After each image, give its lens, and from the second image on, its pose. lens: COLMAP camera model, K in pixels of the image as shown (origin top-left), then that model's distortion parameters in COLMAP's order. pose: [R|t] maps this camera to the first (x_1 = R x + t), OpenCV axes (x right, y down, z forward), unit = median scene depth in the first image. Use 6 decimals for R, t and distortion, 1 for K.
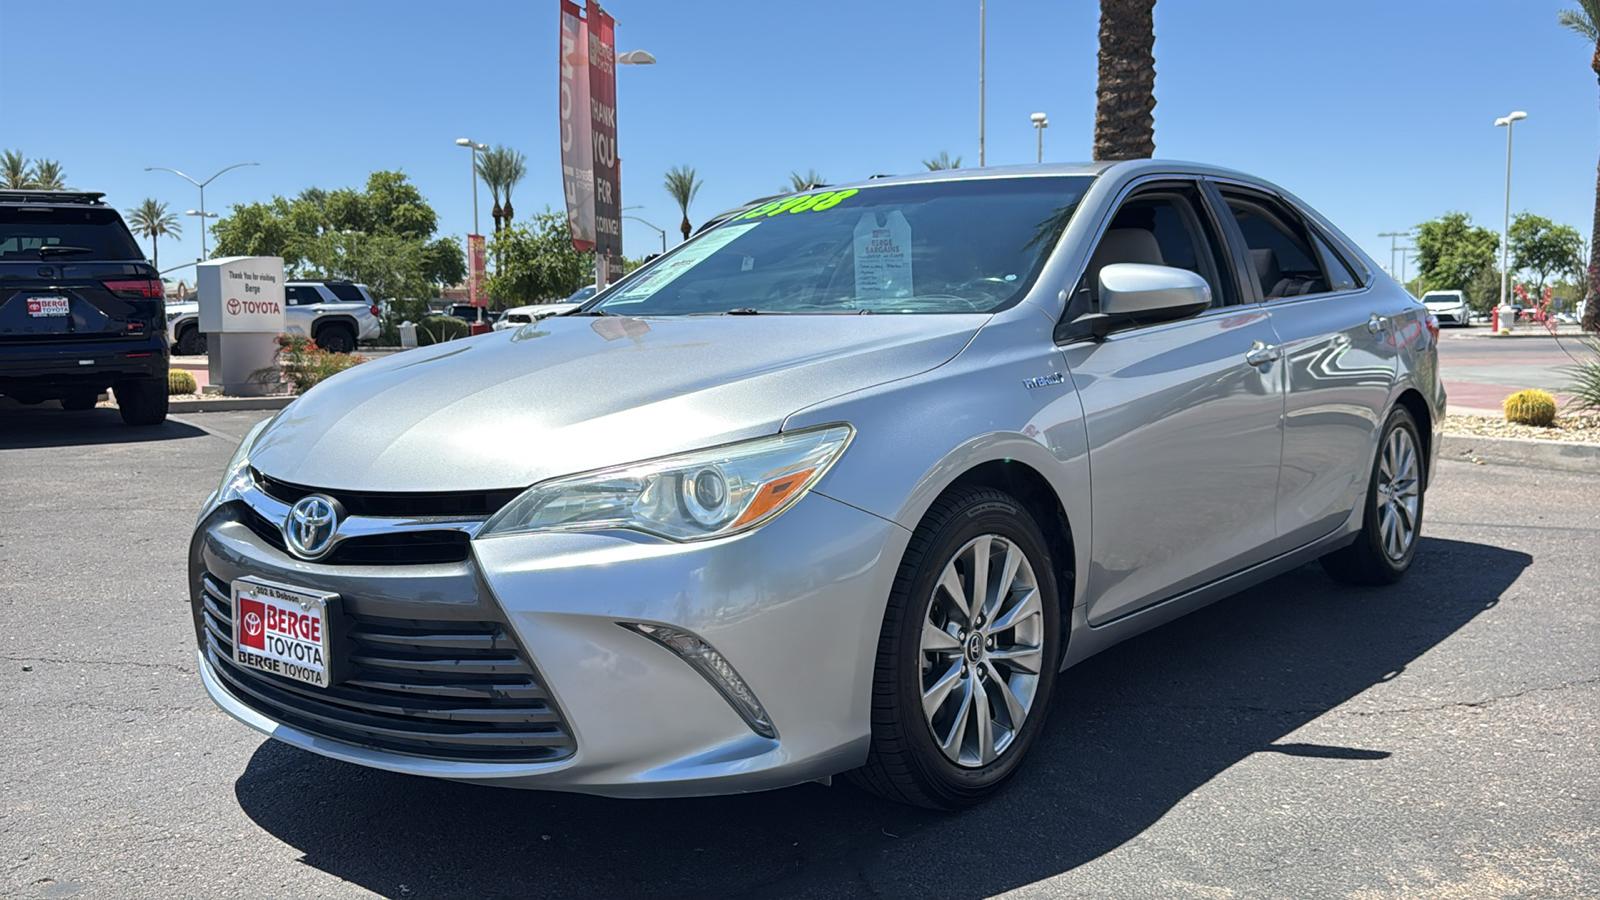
lens RADIAL K [[1410.3, 0, 797.8], [0, 1410.3, 457.5], [0, 0, 1]] dist [0.121985, -0.225037]
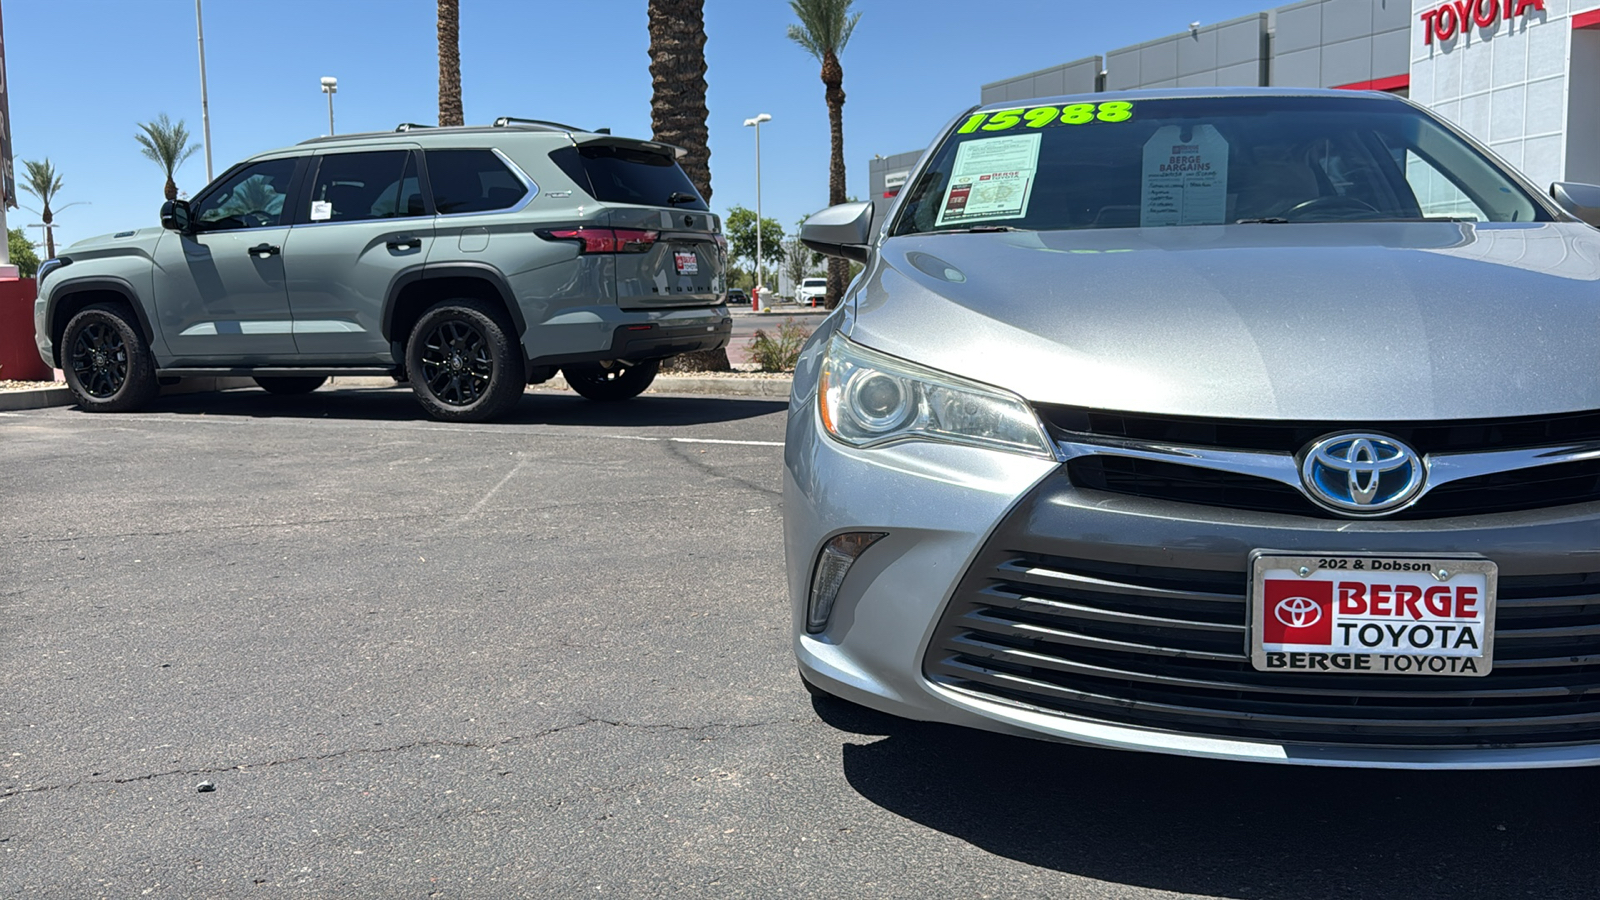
lens RADIAL K [[1410.3, 0, 797.8], [0, 1410.3, 457.5], [0, 0, 1]] dist [0.121985, -0.225037]
pose [[0.845519, -0.063298, 0.530180, -0.969311], [0.058242, 0.997957, 0.026262, 0.002866], [-0.530759, 0.008674, 0.847478, 0.507378]]
